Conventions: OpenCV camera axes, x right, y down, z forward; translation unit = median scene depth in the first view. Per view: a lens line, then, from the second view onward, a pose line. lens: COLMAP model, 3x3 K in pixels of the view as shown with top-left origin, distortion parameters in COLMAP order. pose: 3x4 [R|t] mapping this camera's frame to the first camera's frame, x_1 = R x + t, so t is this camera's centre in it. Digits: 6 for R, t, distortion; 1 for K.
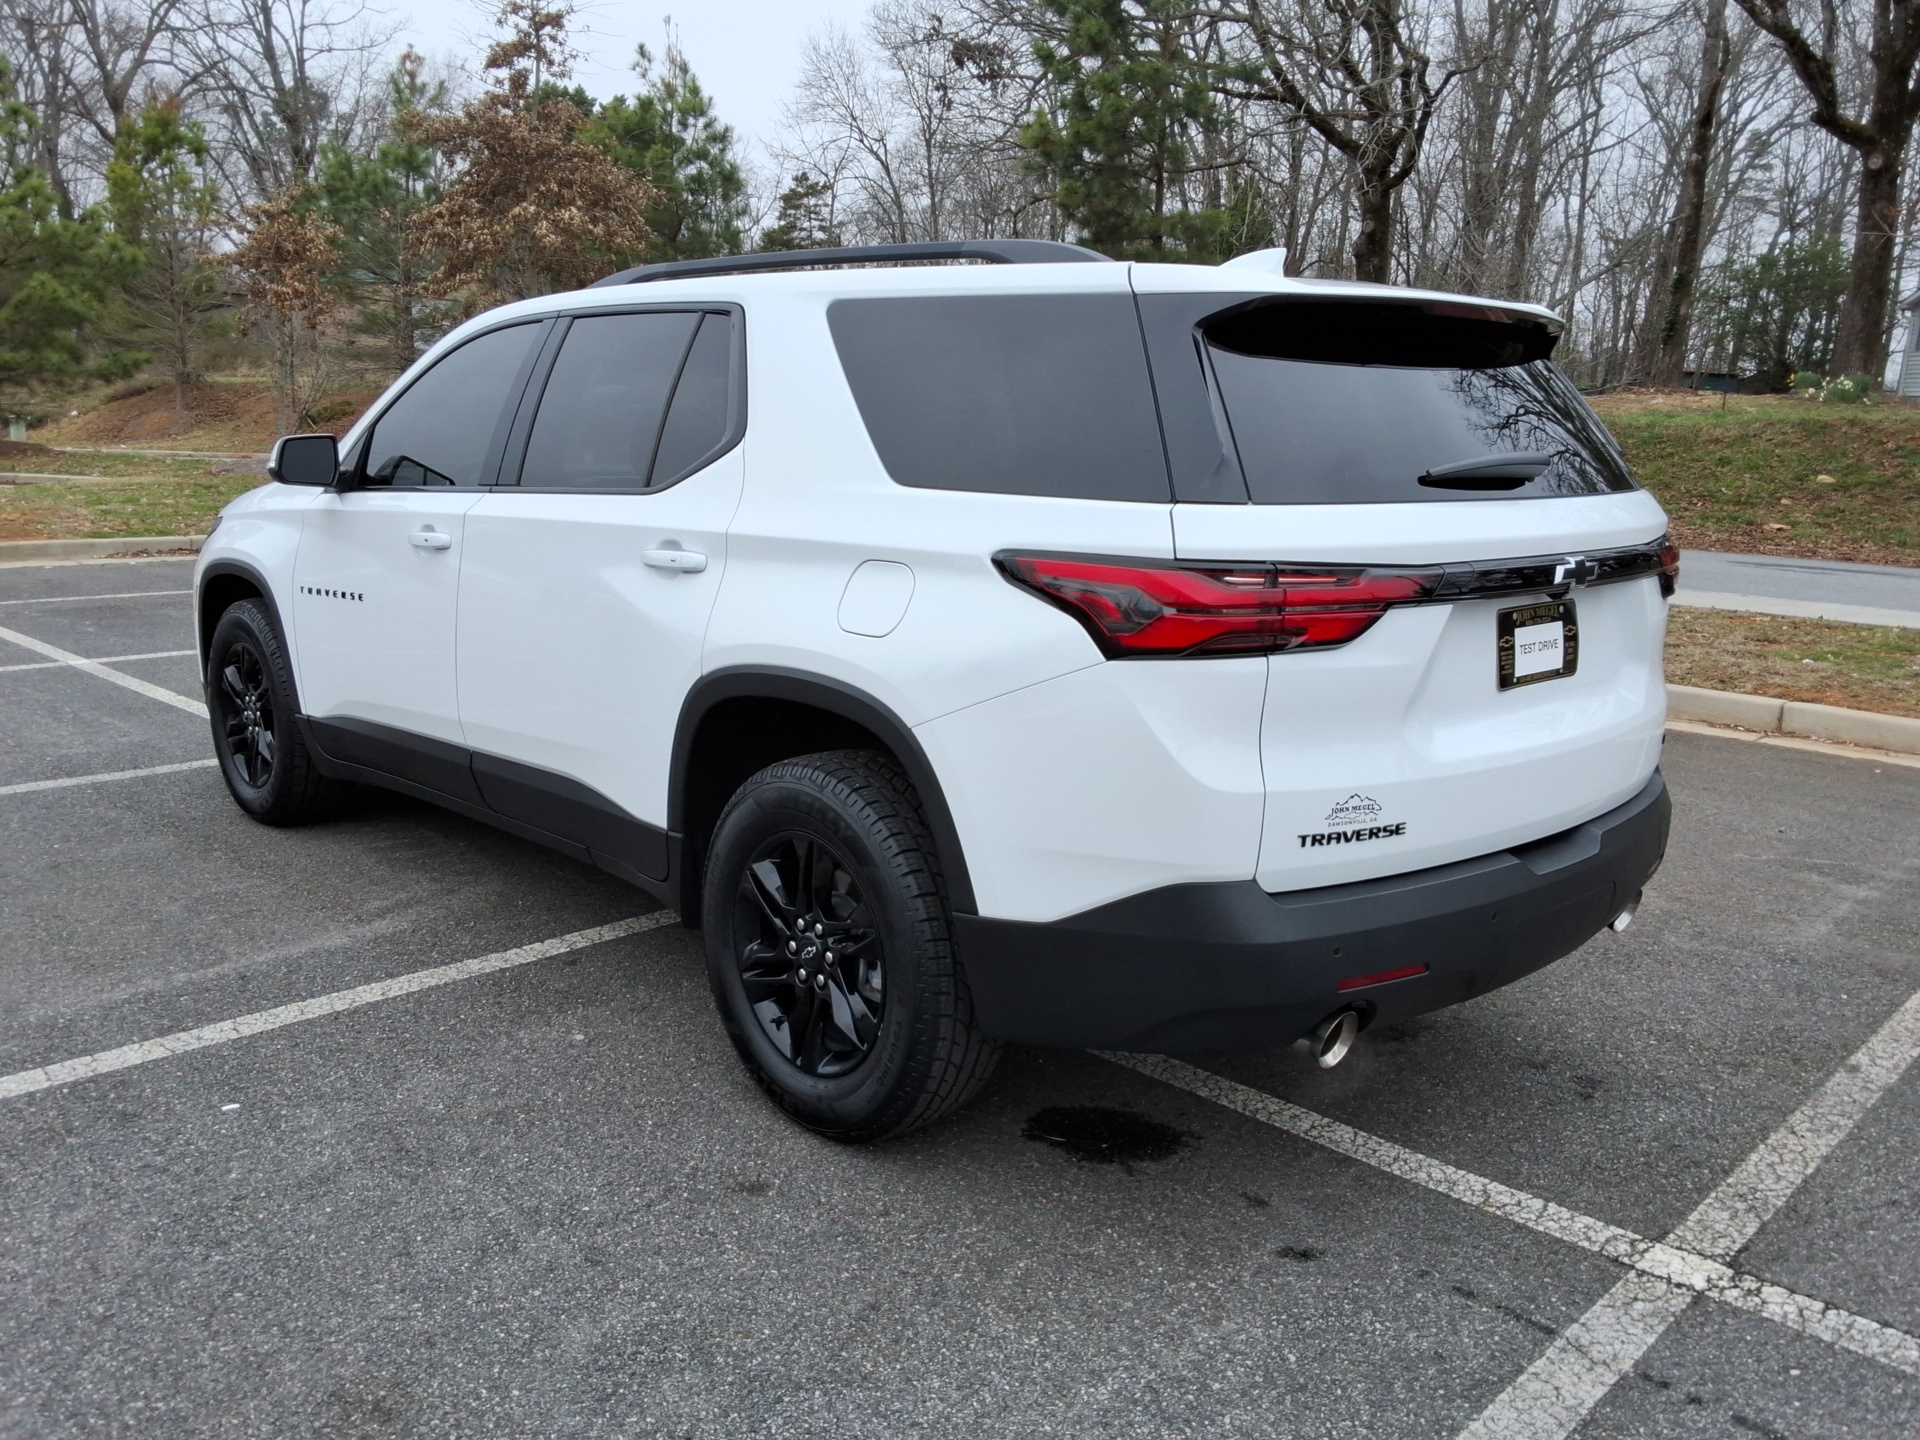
lens RADIAL K [[1534.3, 0, 965.9], [0, 1534.3, 696.4], [0, 0, 1]] dist [0.104322, -0.154602]
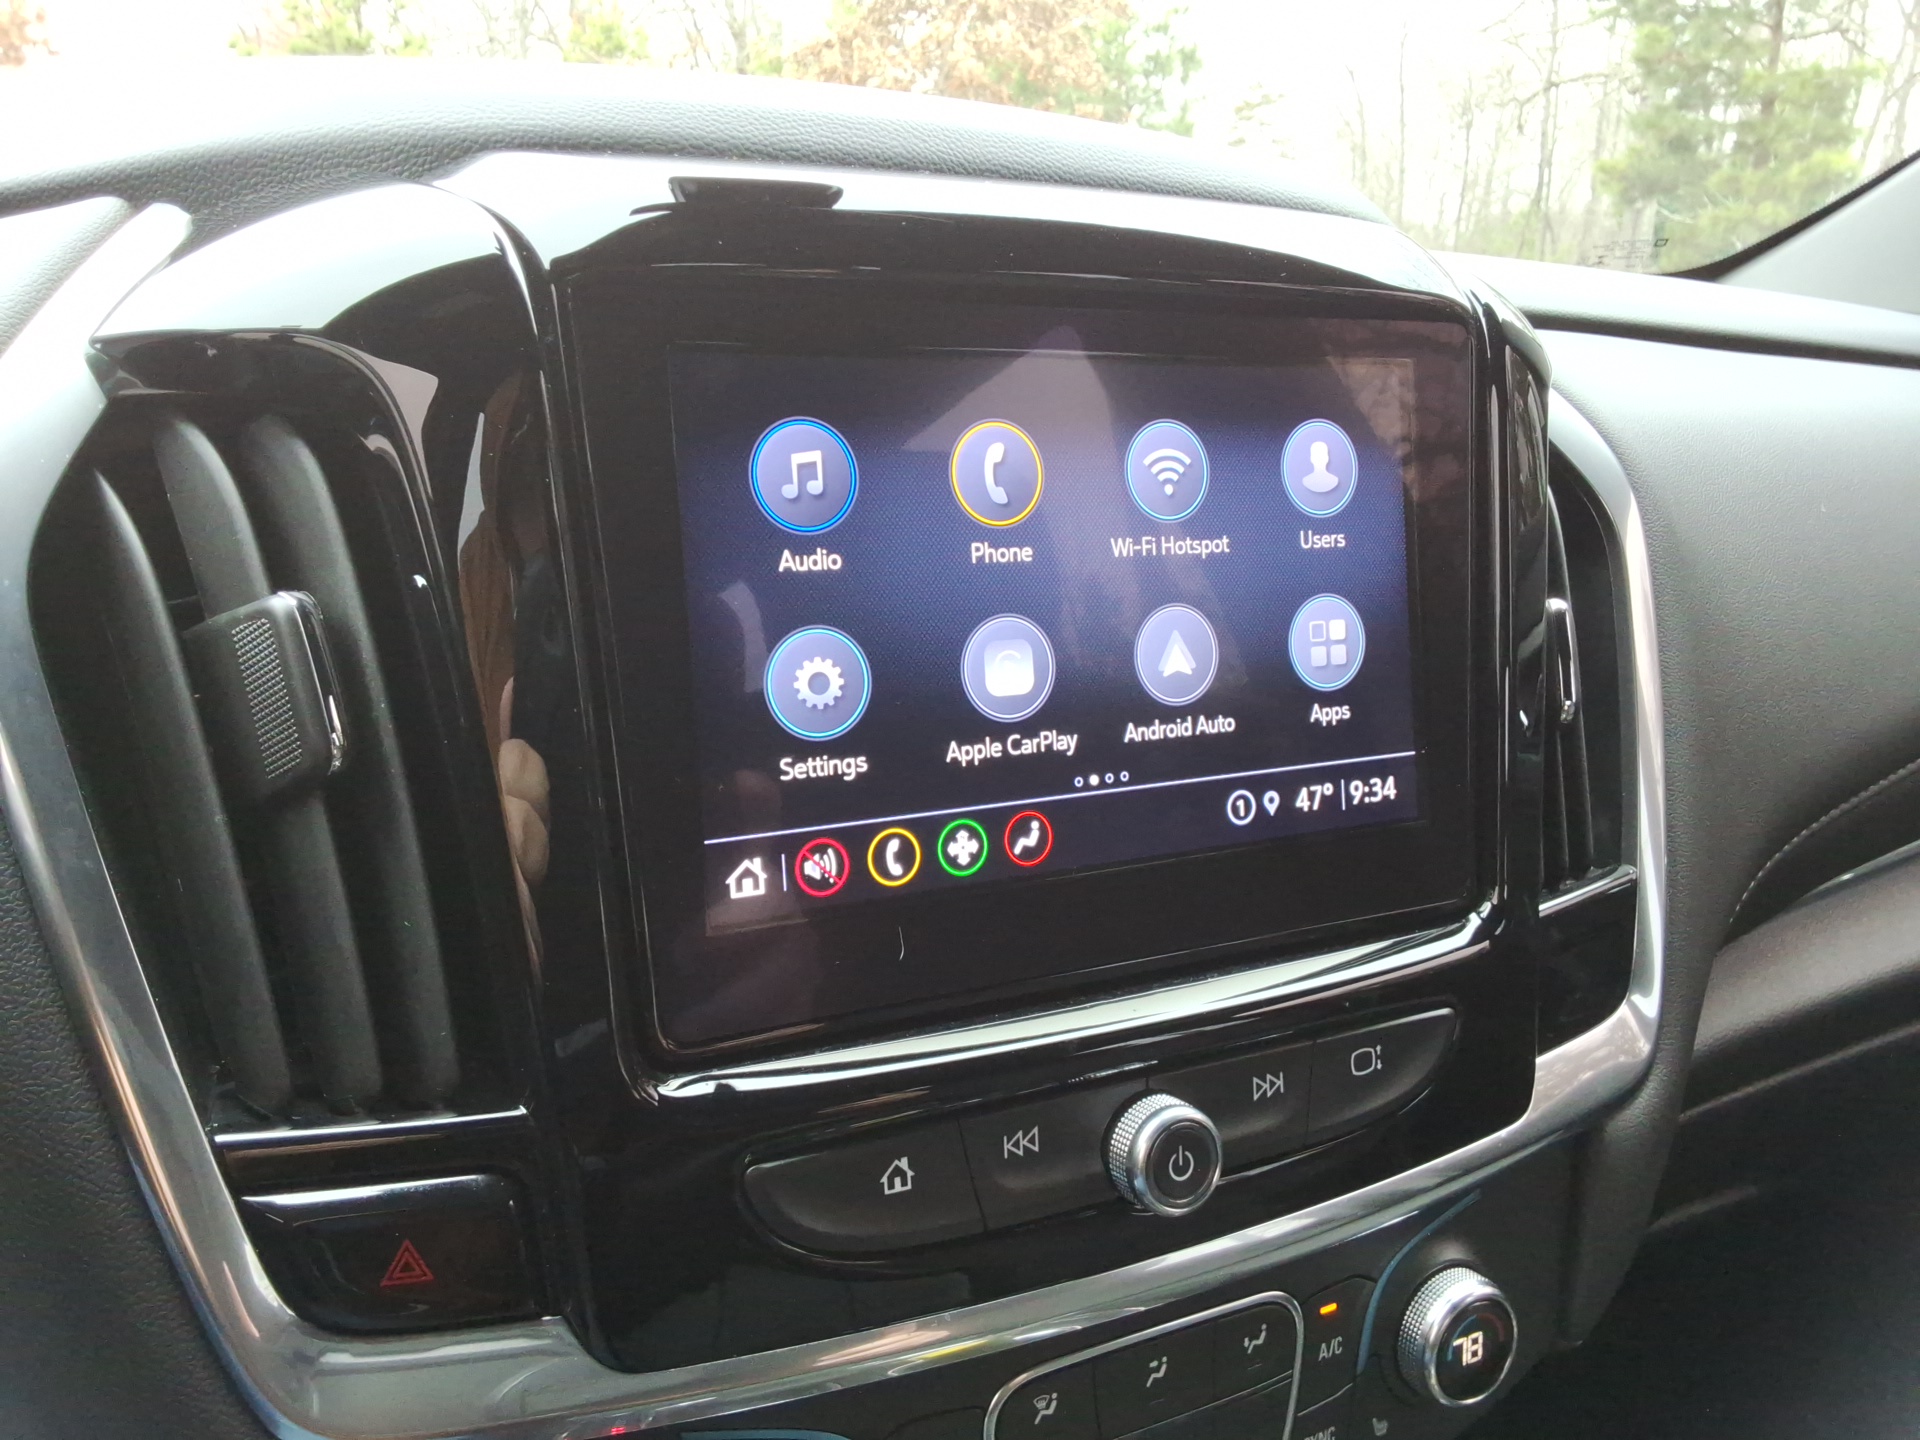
lens RADIAL K [[1534.3, 0, 977.2], [0, 1534.3, 716.4], [0, 0, 1]] dist [0.104322, -0.154602]
pose [[0.966757, 0.074419, -0.244629, -0.303945], [-0.062046, 0.996392, 0.057910, -0.183252], [0.248056, -0.040807, 0.967886, 1.374071]]
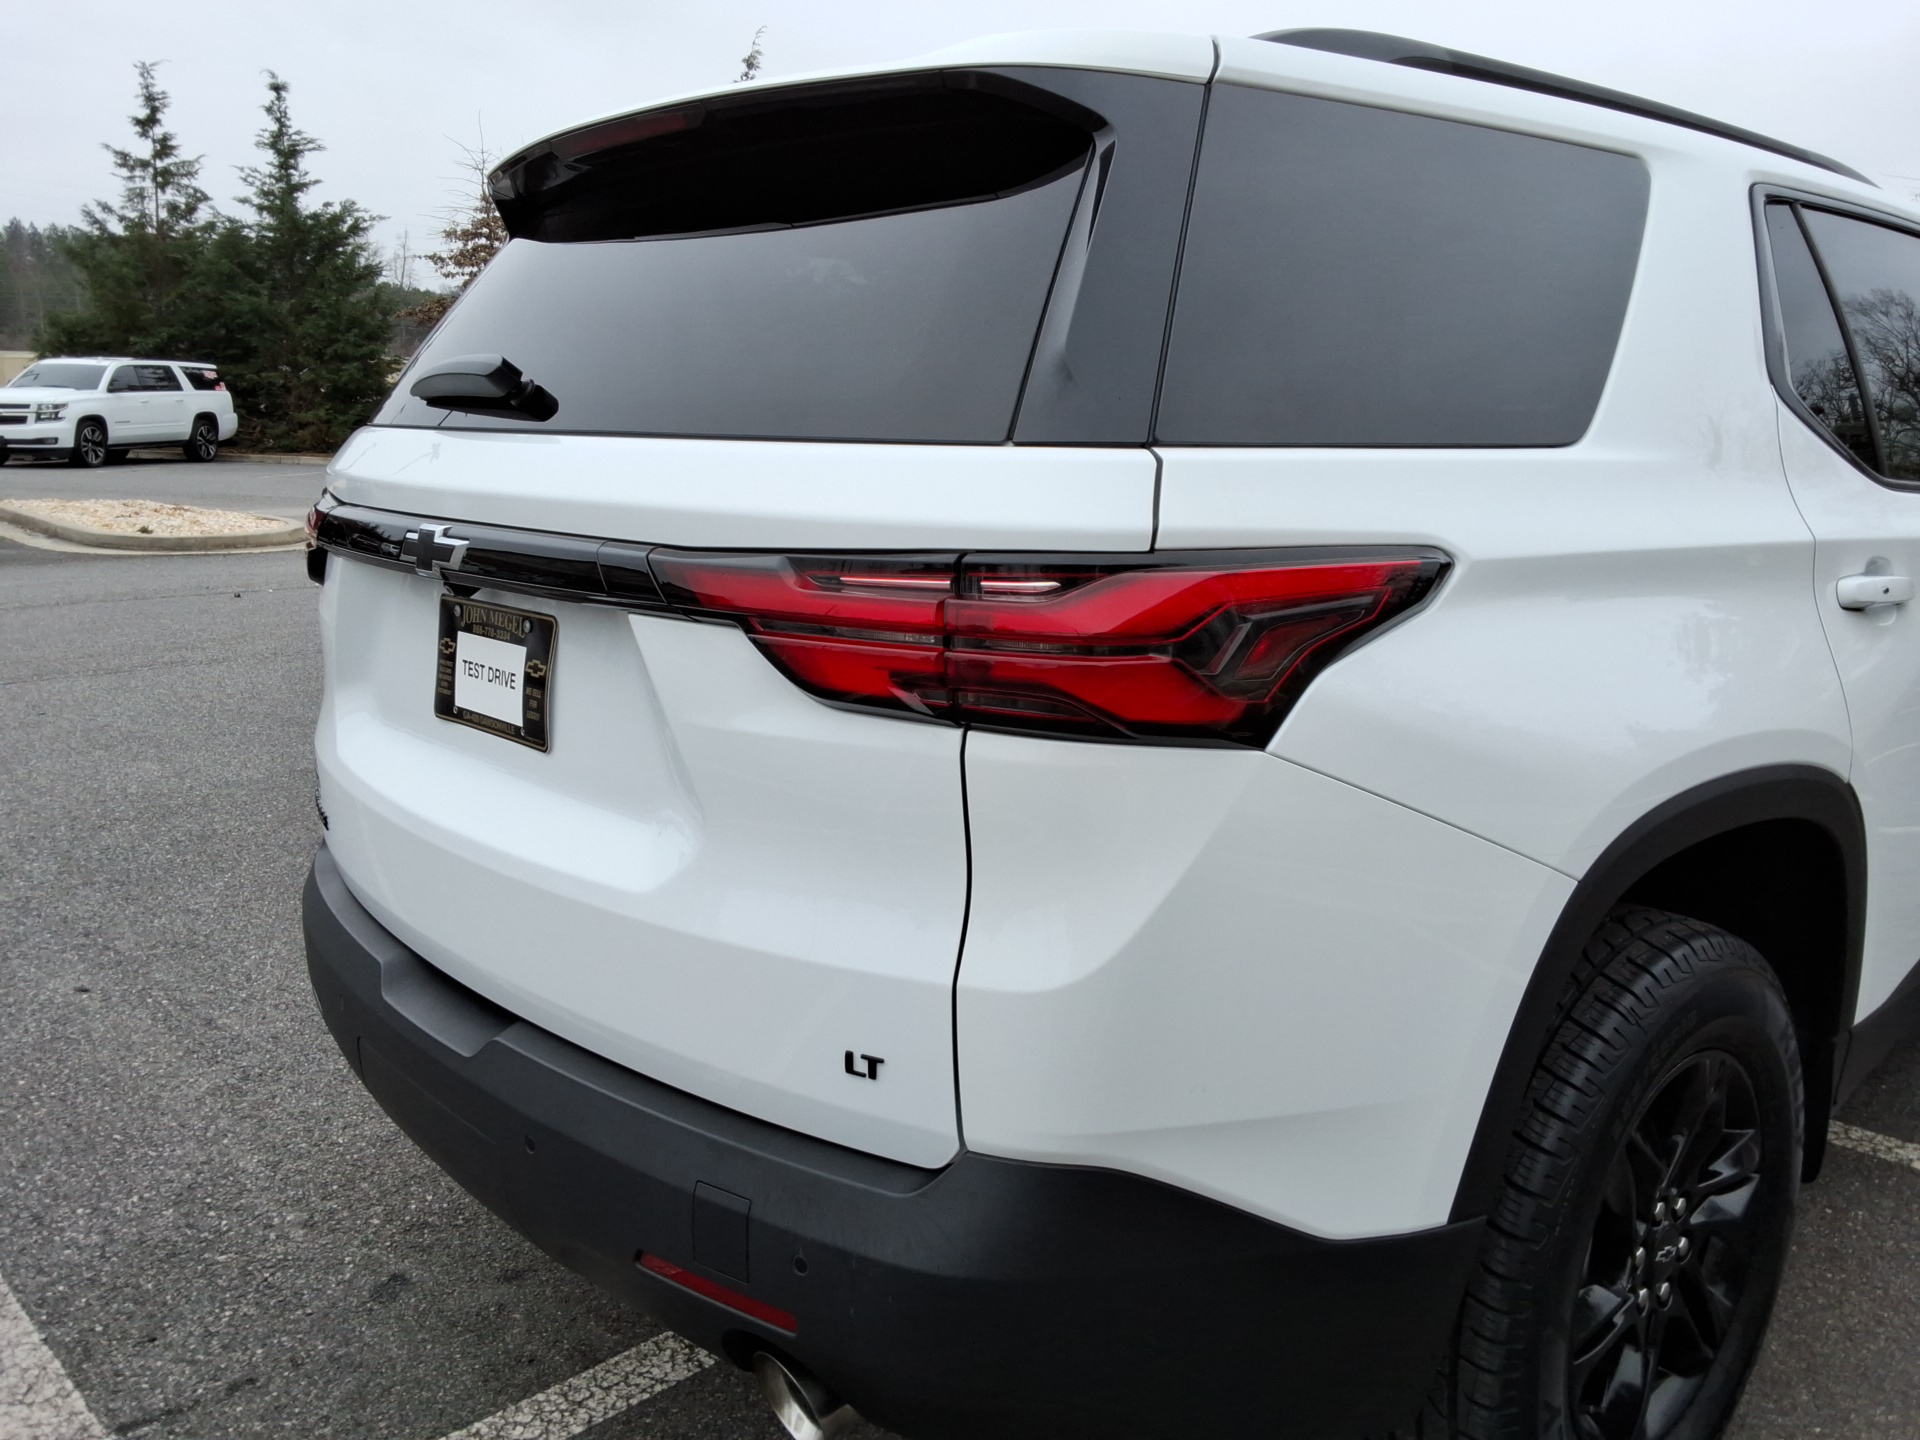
lens RADIAL K [[1534.3, 0, 970.6], [0, 1534.3, 705.1], [0, 0, 1]] dist [0.104322, -0.154602]
pose [[-0.028506, 0.152790, -0.987847, 0.793594], [-0.192060, 0.968999, 0.155417, -0.124304], [0.980969, 0.194156, 0.001723, 0.972338]]
